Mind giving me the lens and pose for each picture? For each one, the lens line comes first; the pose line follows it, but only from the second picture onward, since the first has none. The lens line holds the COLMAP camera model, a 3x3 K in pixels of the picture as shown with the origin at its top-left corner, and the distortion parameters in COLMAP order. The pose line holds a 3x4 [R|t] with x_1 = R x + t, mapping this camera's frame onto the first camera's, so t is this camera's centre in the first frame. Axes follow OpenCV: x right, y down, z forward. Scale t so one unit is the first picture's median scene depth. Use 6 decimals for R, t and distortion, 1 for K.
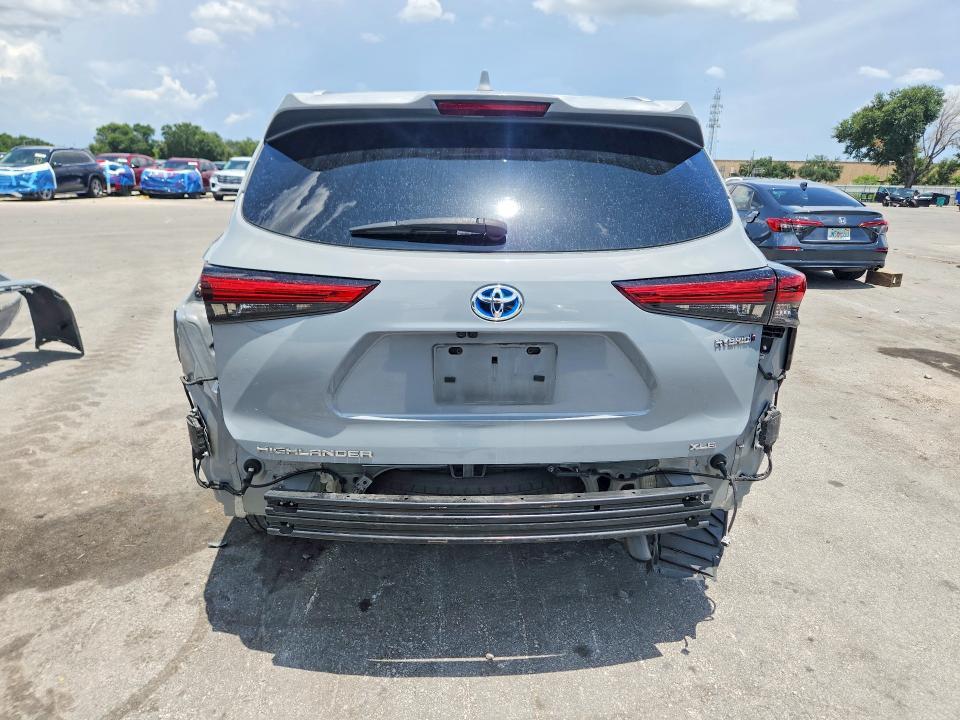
lens RADIAL K [[681.3, 0, 485.3], [0, 681.3, 354.7], [0, 0, 1]] dist [0.038338, -0.027203]
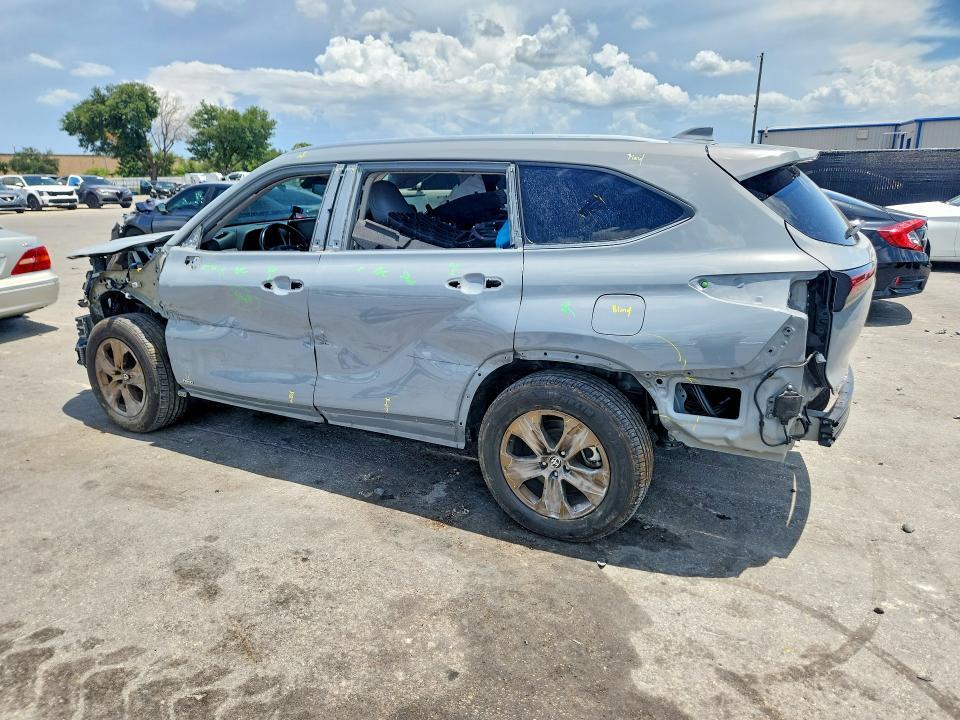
lens RADIAL K [[681.3, 0, 483.3], [0, 681.3, 364.0], [0, 0, 1]] dist [0.038338, -0.027203]
pose [[0.477219, -0.264871, 0.837917, -1.409845], [0.243661, 0.955993, 0.163424, -0.249753], [-0.844329, 0.126179, 0.520756, 0.641465]]
